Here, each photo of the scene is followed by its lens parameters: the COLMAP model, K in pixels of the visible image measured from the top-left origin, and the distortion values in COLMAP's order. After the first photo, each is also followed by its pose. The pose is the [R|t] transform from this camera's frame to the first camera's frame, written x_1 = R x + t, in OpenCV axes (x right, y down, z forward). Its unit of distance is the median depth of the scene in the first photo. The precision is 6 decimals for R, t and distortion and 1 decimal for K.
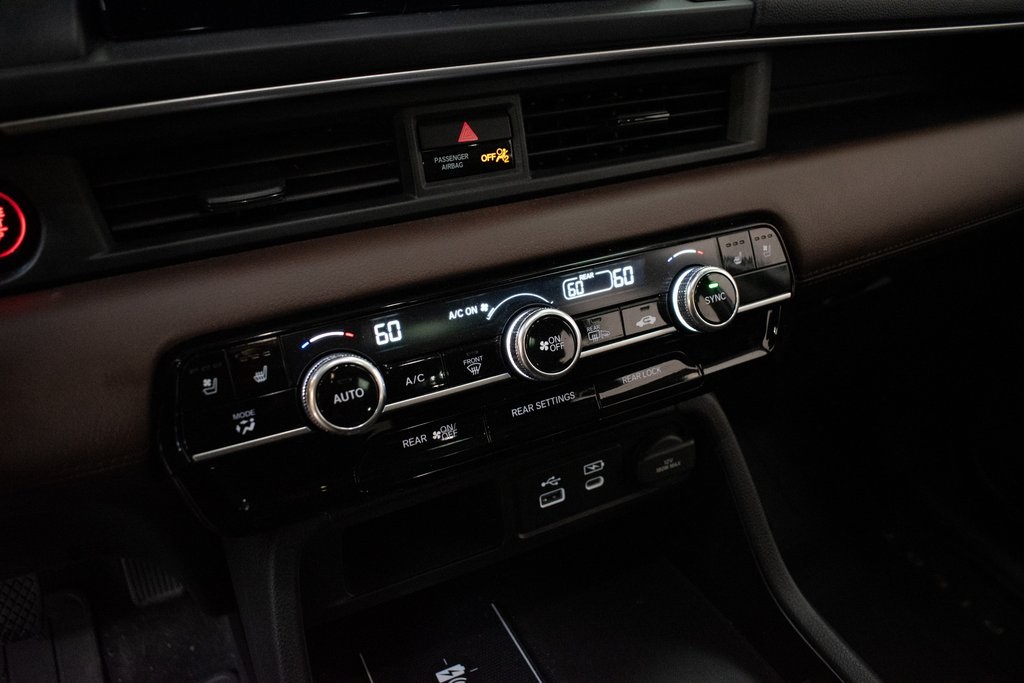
lens RADIAL K [[791.5, 0, 512.0], [0, 791.5, 341.5], [0, 0, 1]] dist [-0.101030, 0.014348]
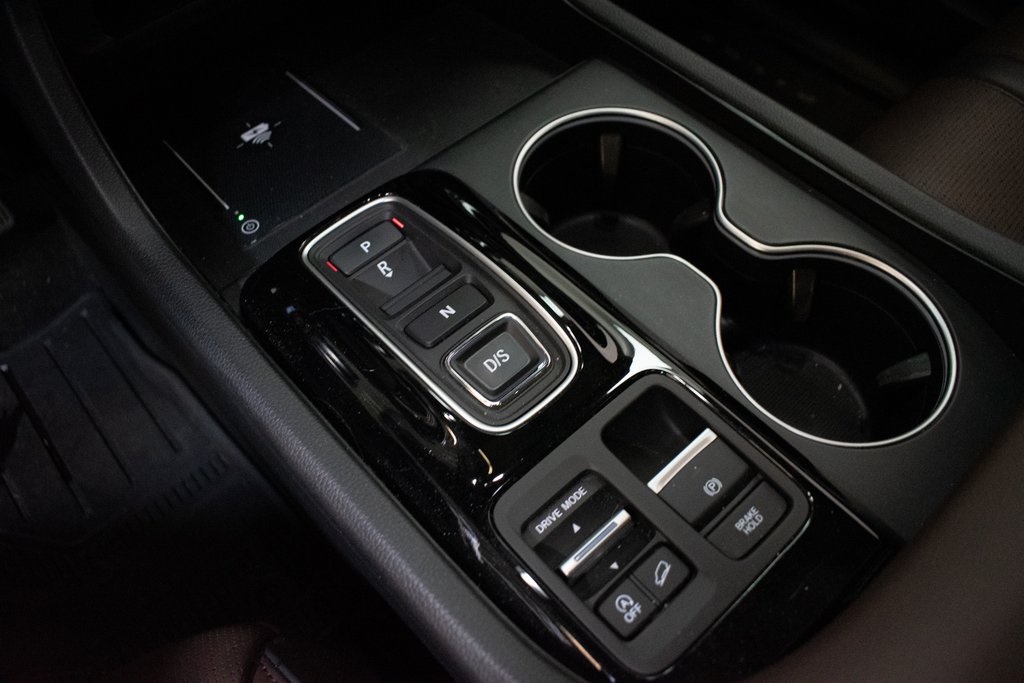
lens RADIAL K [[791.5, 0, 512.0], [0, 791.5, 341.5], [0, 0, 1]] dist [-0.101030, 0.014348]
pose [[0.961884, -0.253191, 0.103311, 0.082248], [0.189444, 0.889432, 0.415958, 0.380390], [-0.197205, -0.380532, 0.903496, -0.091756]]
